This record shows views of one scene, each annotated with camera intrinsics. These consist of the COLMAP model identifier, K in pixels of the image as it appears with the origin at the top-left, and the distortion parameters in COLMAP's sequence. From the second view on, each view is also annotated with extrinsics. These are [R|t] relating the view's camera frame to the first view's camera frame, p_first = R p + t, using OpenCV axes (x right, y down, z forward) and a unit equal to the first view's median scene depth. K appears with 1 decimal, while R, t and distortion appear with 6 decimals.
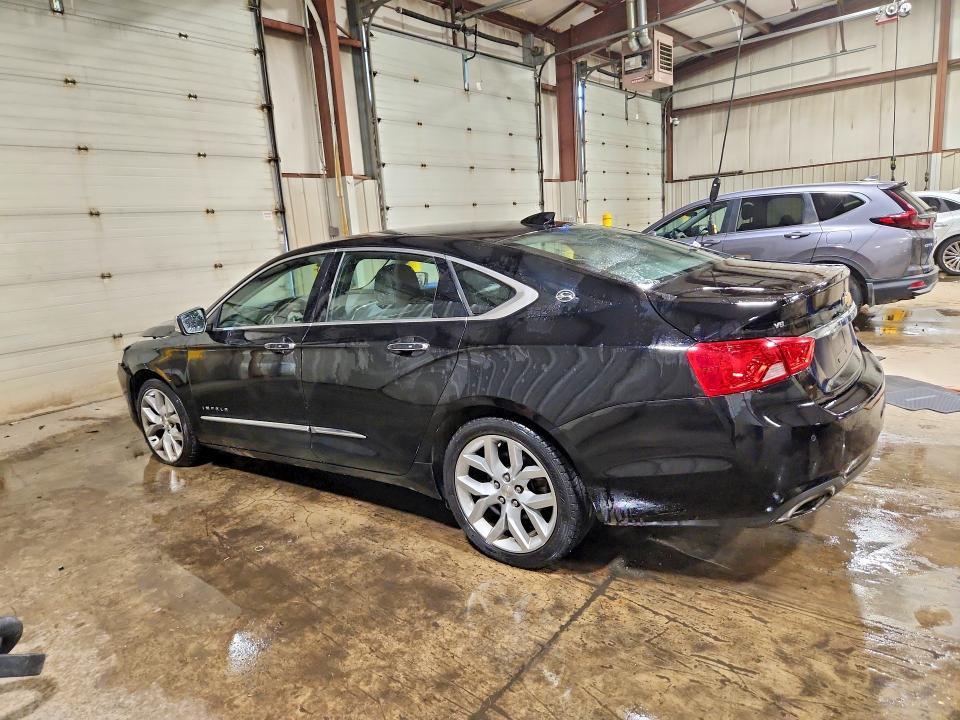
lens RADIAL K [[662.0, 0, 480.0], [0, 662.0, 360.0], [0, 0, 1]] dist [0.004658, 0.003953]
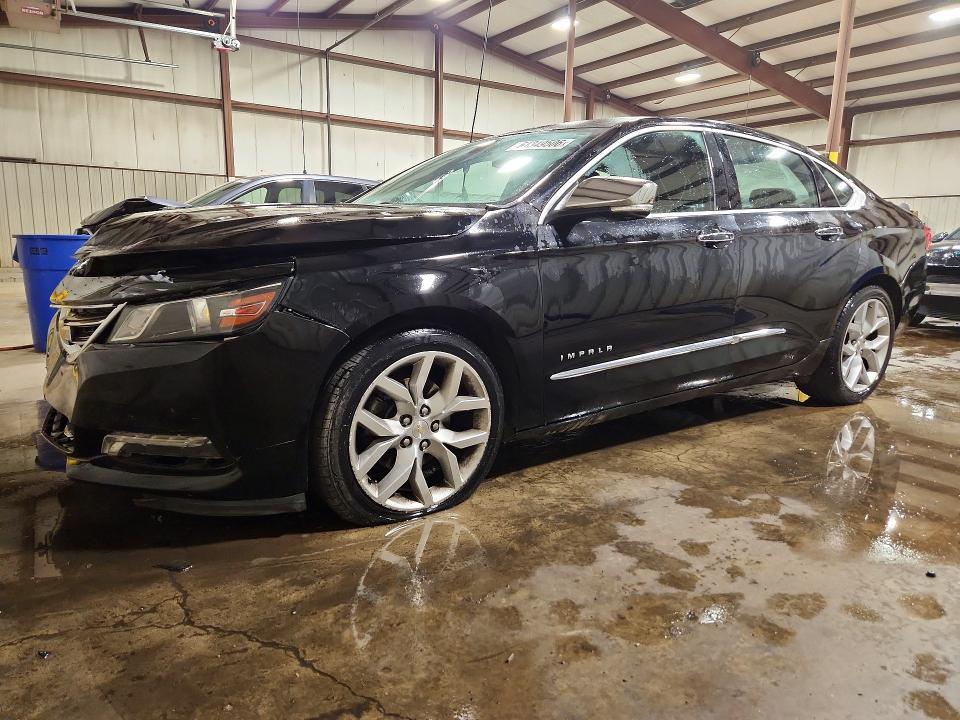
lens RADIAL K [[643.5, 0, 480.0], [0, 643.5, 360.0], [0, 0, 1]] dist [0.030909, -0.000834]
pose [[0.321320, -0.097697, 0.941917, -0.484506], [0.147818, 0.987646, 0.052015, 0.017391], [-0.935363, 0.122519, 0.331792, 0.442002]]
